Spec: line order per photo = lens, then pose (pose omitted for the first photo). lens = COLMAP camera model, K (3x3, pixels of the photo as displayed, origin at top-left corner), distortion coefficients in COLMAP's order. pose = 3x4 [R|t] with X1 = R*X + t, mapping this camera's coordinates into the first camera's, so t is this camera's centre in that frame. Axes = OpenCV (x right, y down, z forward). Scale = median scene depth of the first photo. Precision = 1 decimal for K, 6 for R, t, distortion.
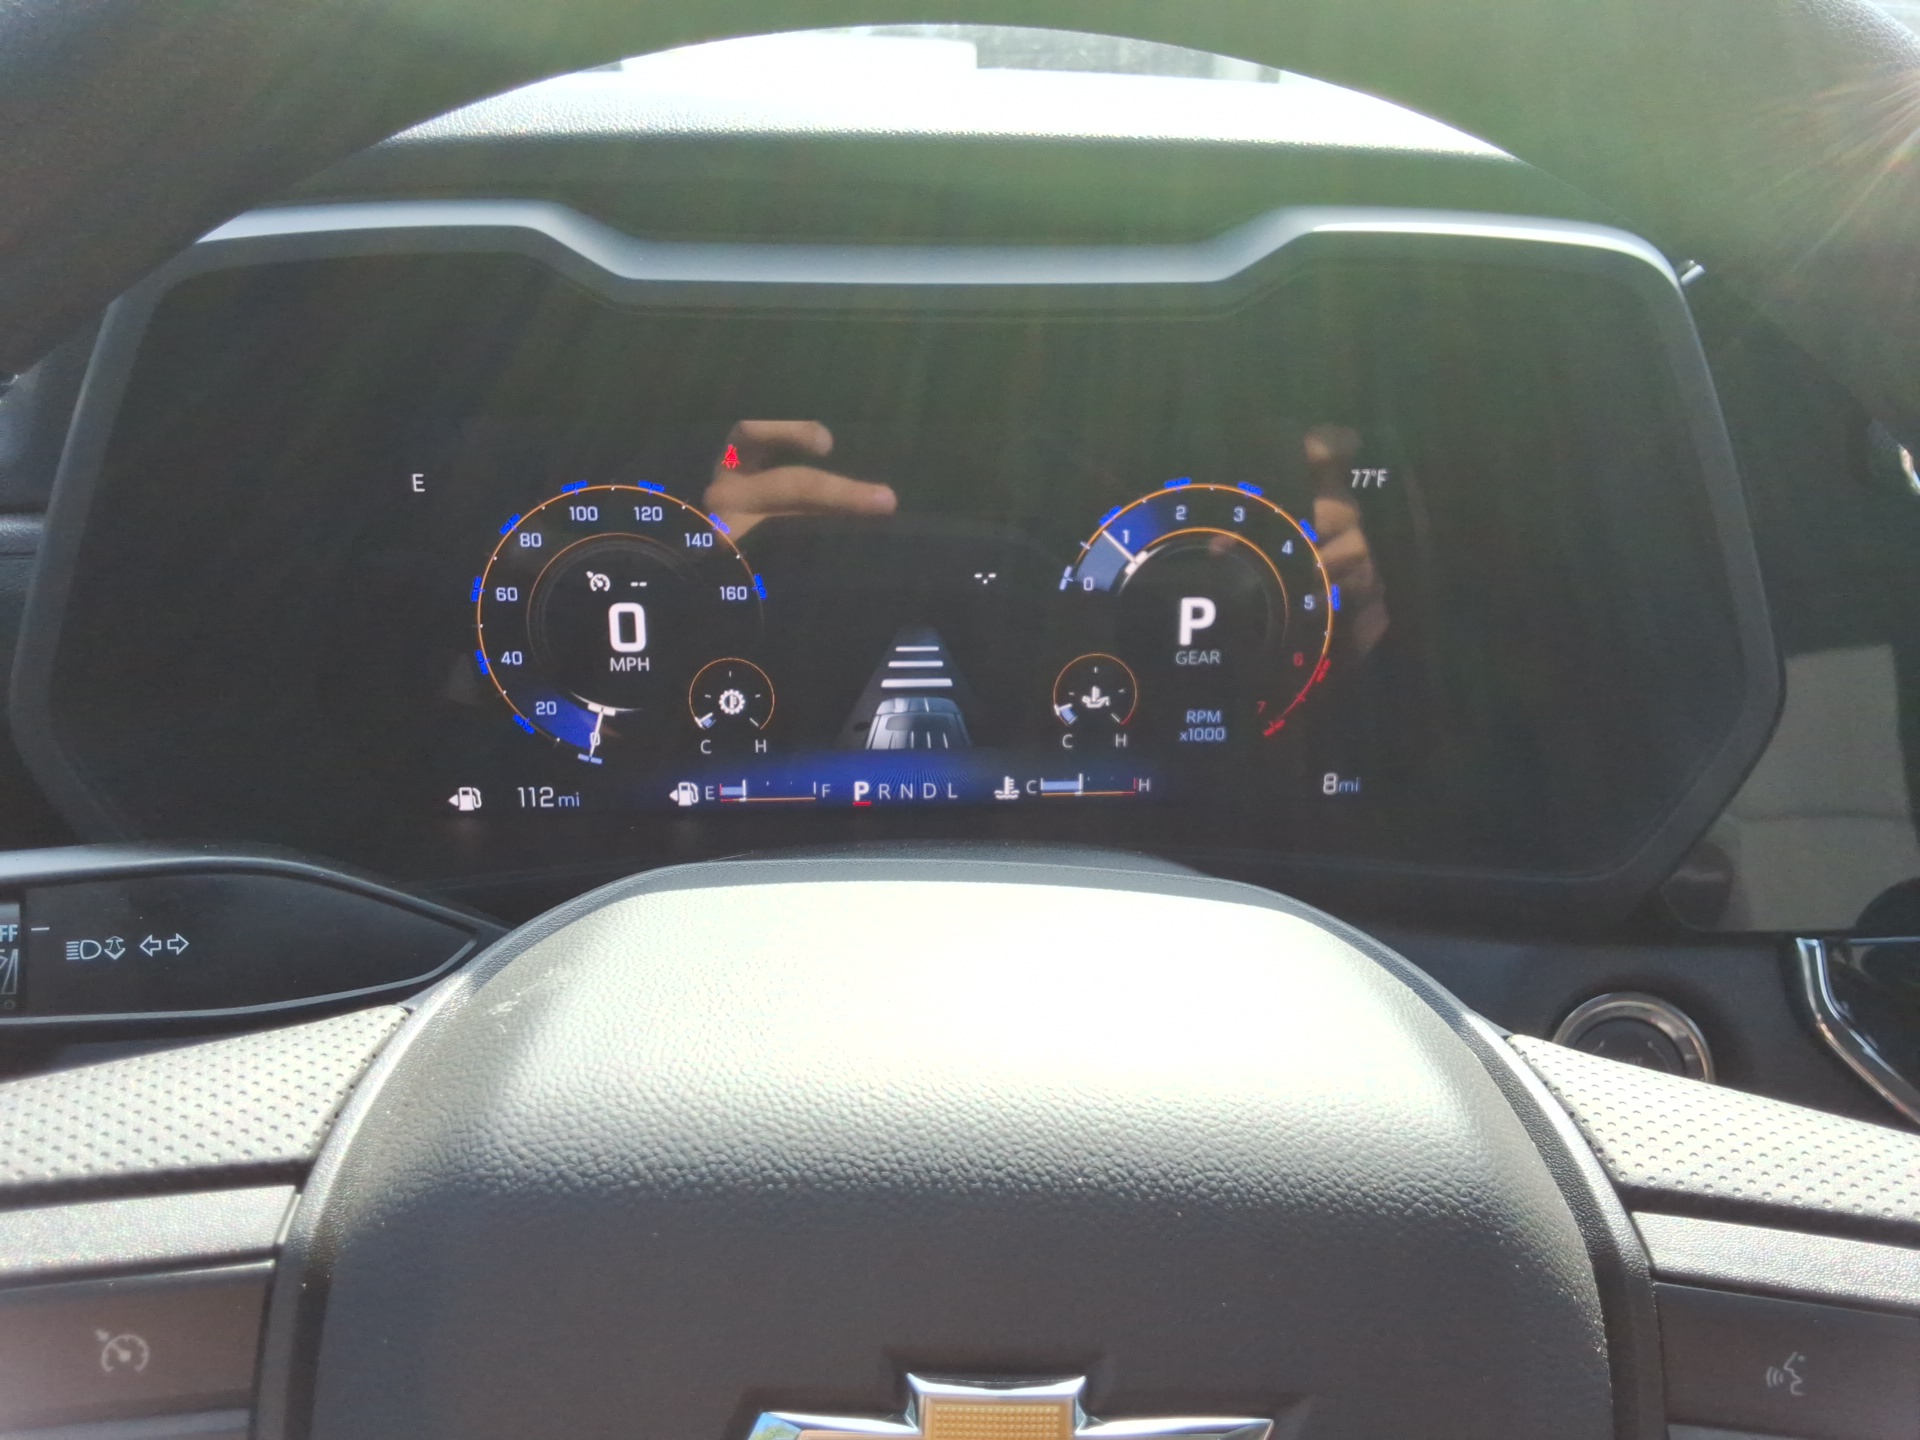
lens RADIAL K [[1545.4, 0, 985.7], [0, 1545.4, 722.2], [0, 0, 1]] dist [0.103384, -0.169055]
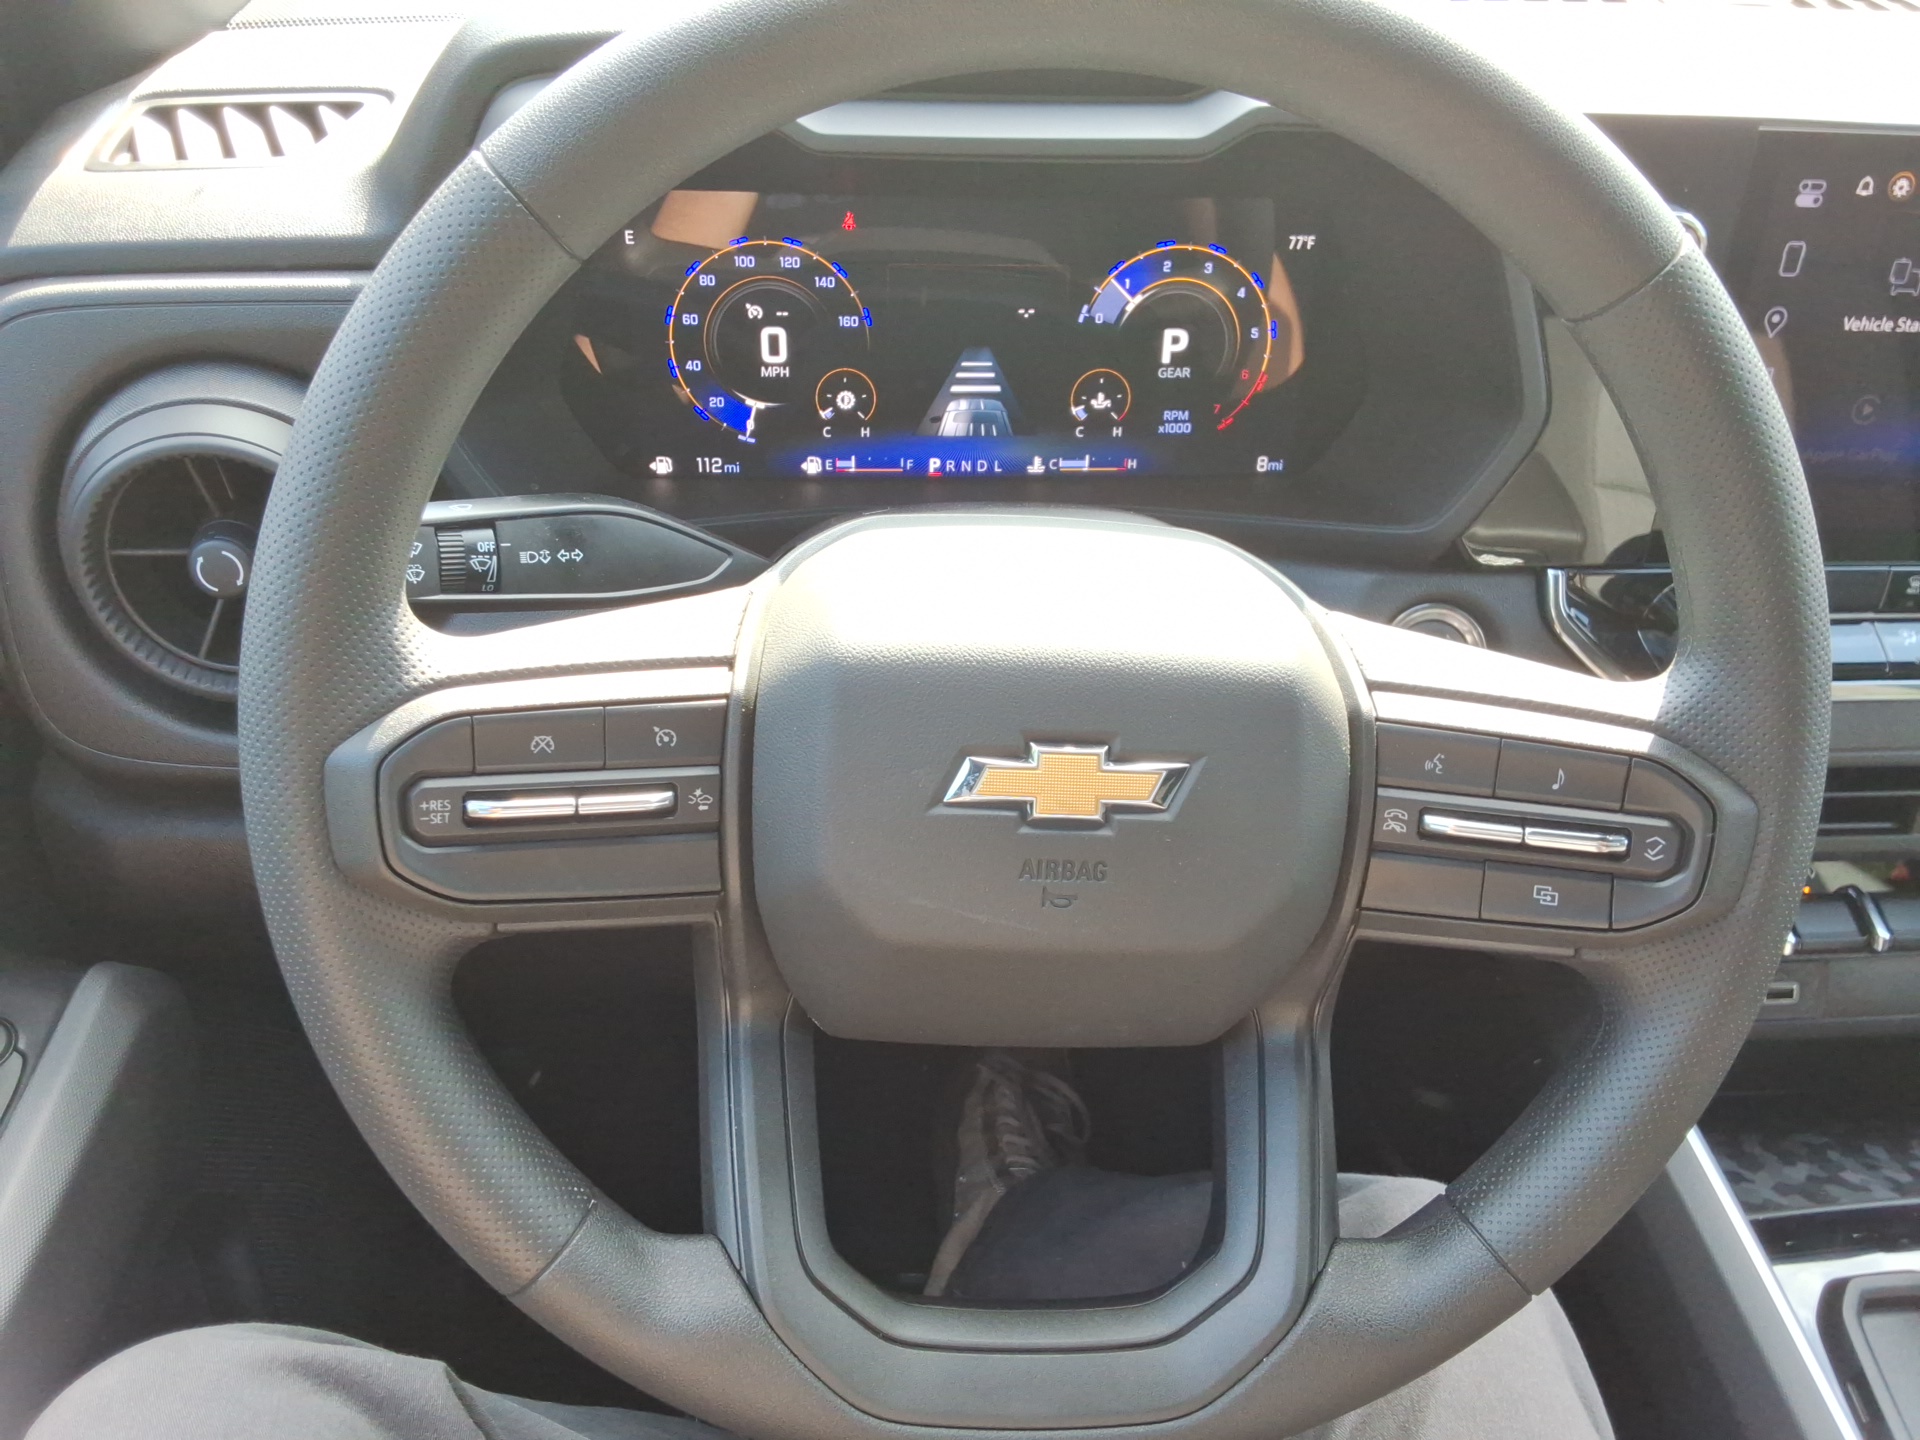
lens RADIAL K [[1545.4, 0, 975.6], [0, 1545.4, 750.0], [0, 0, 1]] dist [0.103384, -0.169055]
pose [[0.999753, 0.012583, 0.018317, -0.067644], [-0.016574, 0.971276, 0.237378, -0.042361], [-0.014804, -0.237623, 0.971245, -0.471523]]
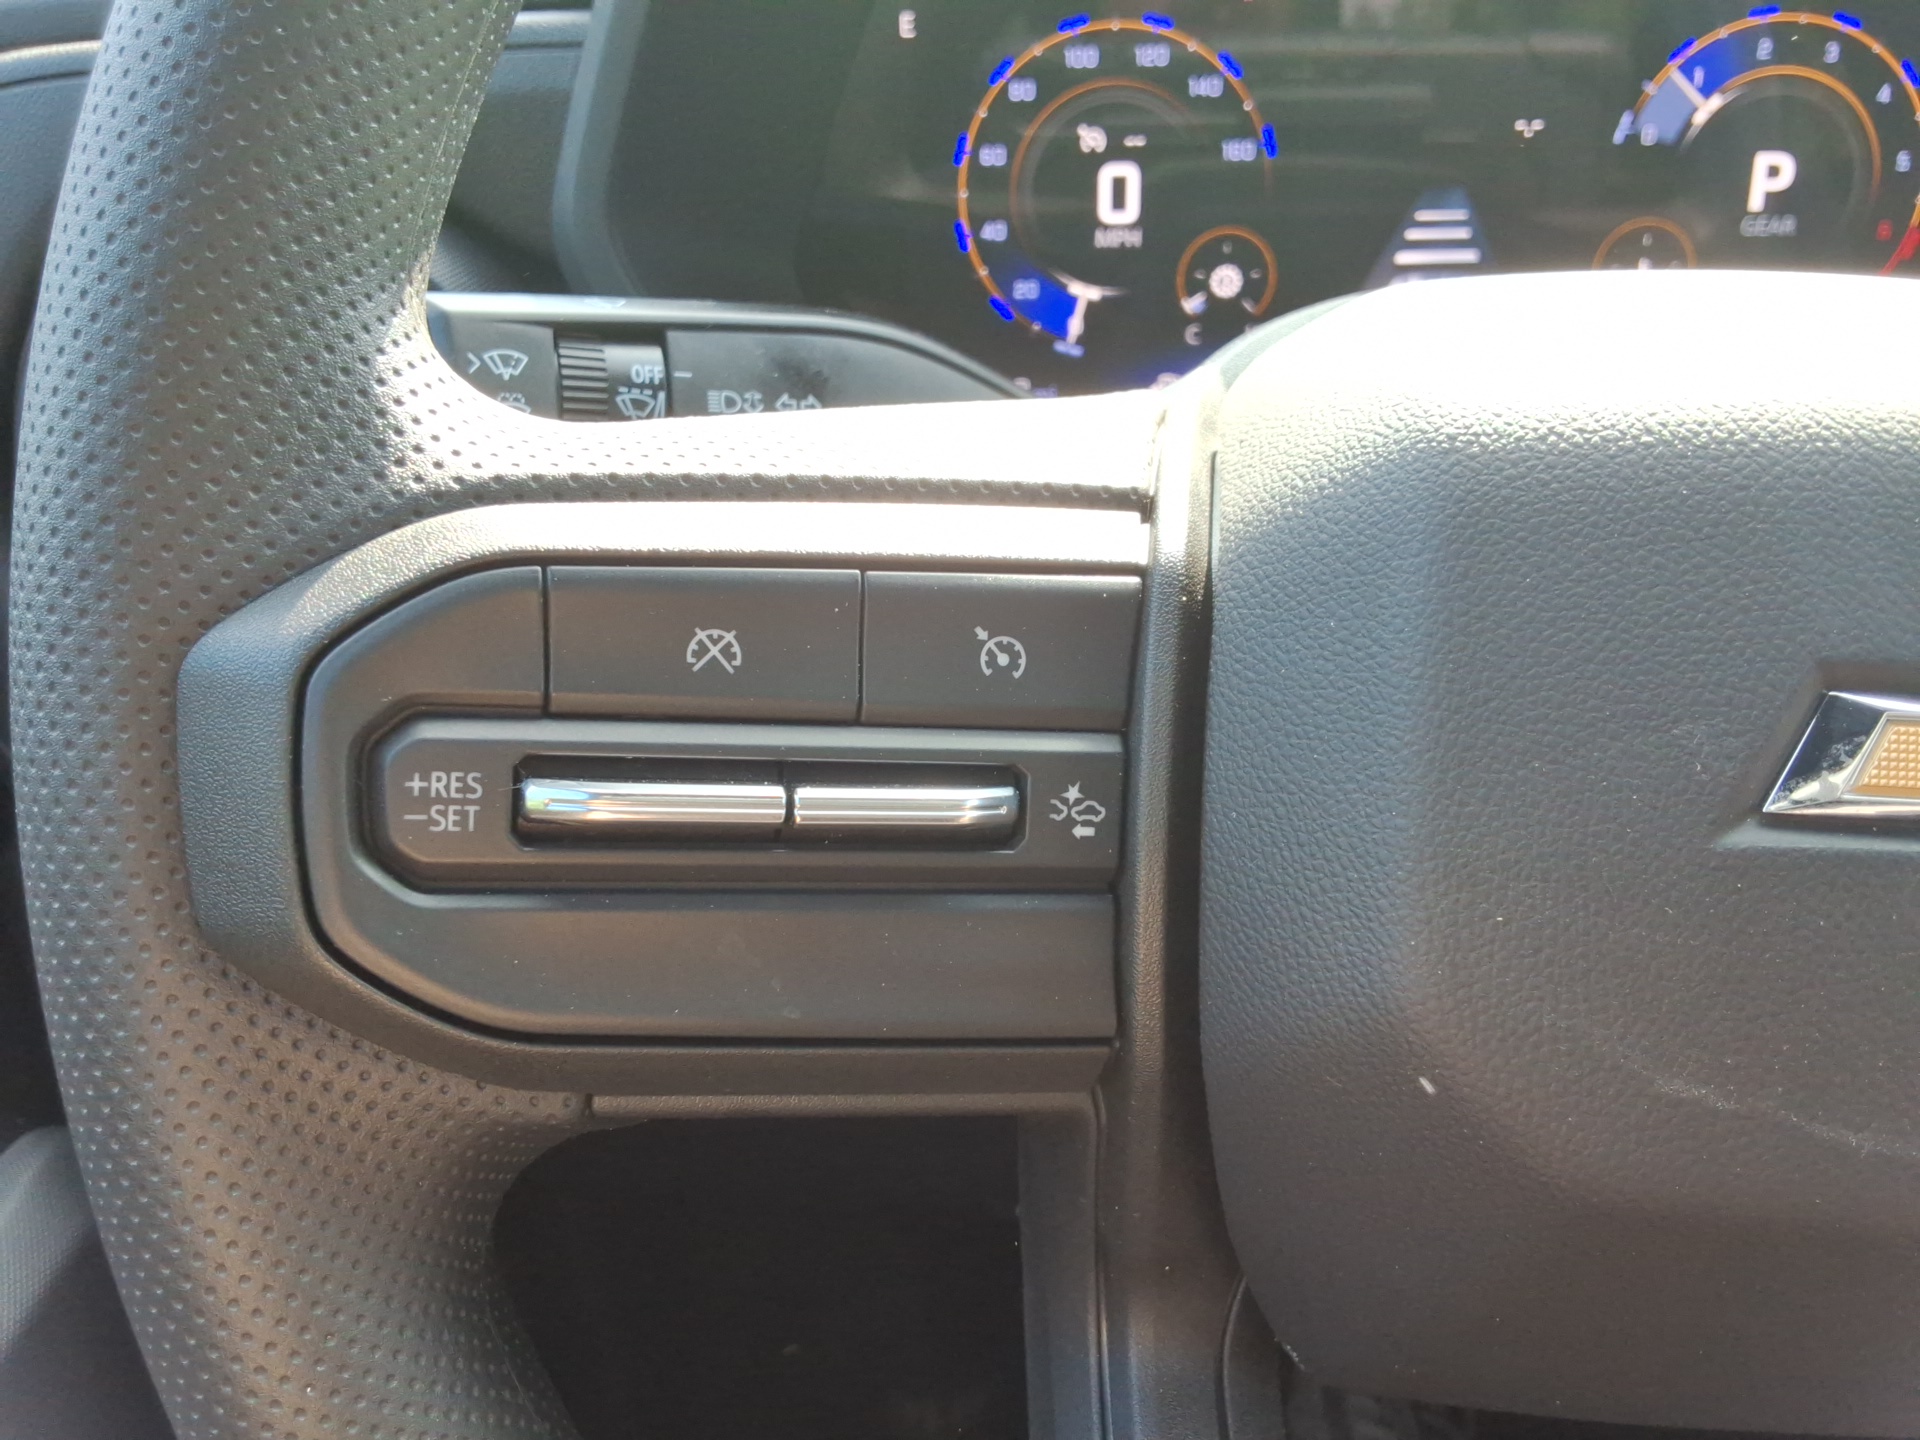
lens RADIAL K [[1545.4, 0, 984.6], [0, 1545.4, 751.5], [0, 0, 1]] dist [0.103384, -0.169055]
pose [[0.992999, 0.028068, -0.114735, -0.194182], [-0.013103, 0.991538, 0.129157, 0.145704], [0.117390, -0.126749, 0.984964, 0.045549]]
